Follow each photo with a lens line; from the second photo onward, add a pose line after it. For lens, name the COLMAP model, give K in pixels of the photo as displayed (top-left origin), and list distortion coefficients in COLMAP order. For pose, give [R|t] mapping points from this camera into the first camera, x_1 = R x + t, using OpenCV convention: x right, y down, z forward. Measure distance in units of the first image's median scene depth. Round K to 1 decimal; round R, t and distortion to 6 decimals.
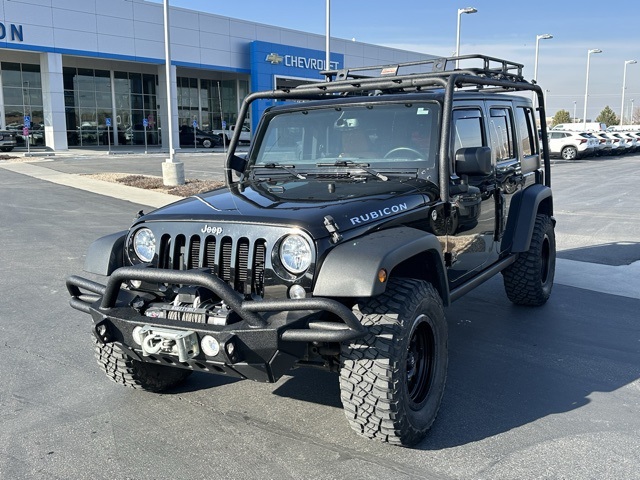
lens RADIAL K [[646.9, 0, 322.4], [0, 646.9, 228.8], [0, 0, 1]] dist [0.171802, -0.341123]
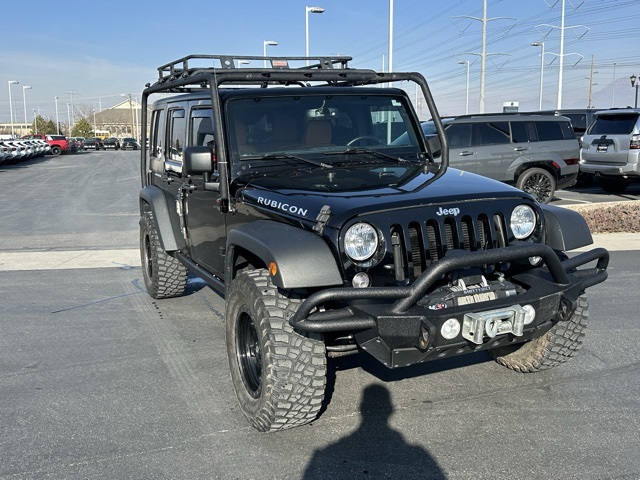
lens RADIAL K [[646.9, 0, 322.4], [0, 646.9, 228.8], [0, 0, 1]] dist [0.171802, -0.341123]
pose [[0.581329, -0.109587, 0.806255, -0.923775], [0.123016, 0.991336, 0.046047, -0.036644], [-0.804316, 0.072414, 0.589773, 0.485984]]
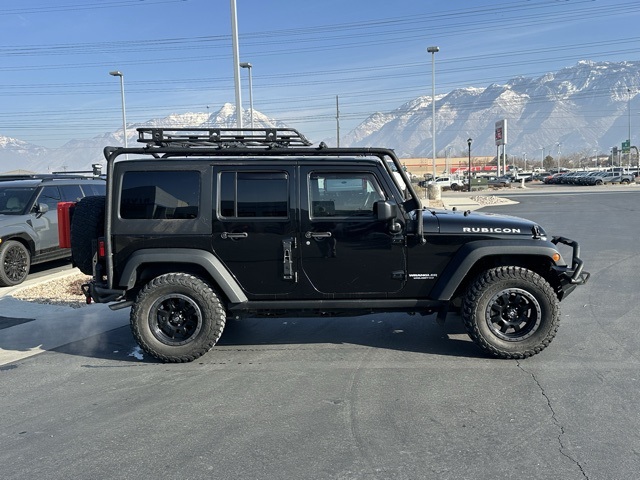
lens RADIAL K [[646.9, 0, 322.4], [0, 646.9, 228.8], [0, 0, 1]] dist [0.171802, -0.341123]
pose [[-0.473335, -0.034765, 0.880196, -1.393124], [0.159844, 0.979243, 0.124635, -0.292027], [-0.866259, 0.199688, -0.457952, 2.102826]]
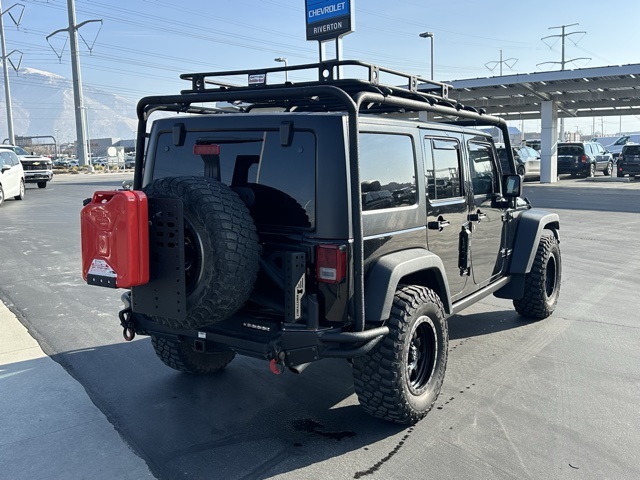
lens RADIAL K [[646.9, 0, 322.4], [0, 646.9, 228.8], [0, 0, 1]] dist [0.171802, -0.341123]
pose [[-0.998185, 0.032113, 0.050941, 0.187840], [0.043753, 0.968001, 0.247103, -0.400587], [-0.041375, 0.248883, -0.967649, 2.689419]]
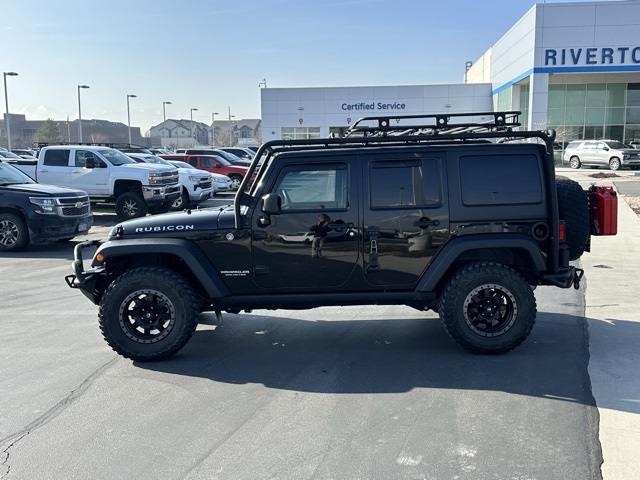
lens RADIAL K [[646.9, 0, 322.4], [0, 646.9, 228.8], [0, 0, 1]] dist [0.171802, -0.341123]
pose [[0.538708, 0.106008, -0.835796, 1.530804], [-0.116683, 0.991880, 0.050597, -0.142655], [0.834373, 0.070266, 0.546703, 0.358217]]
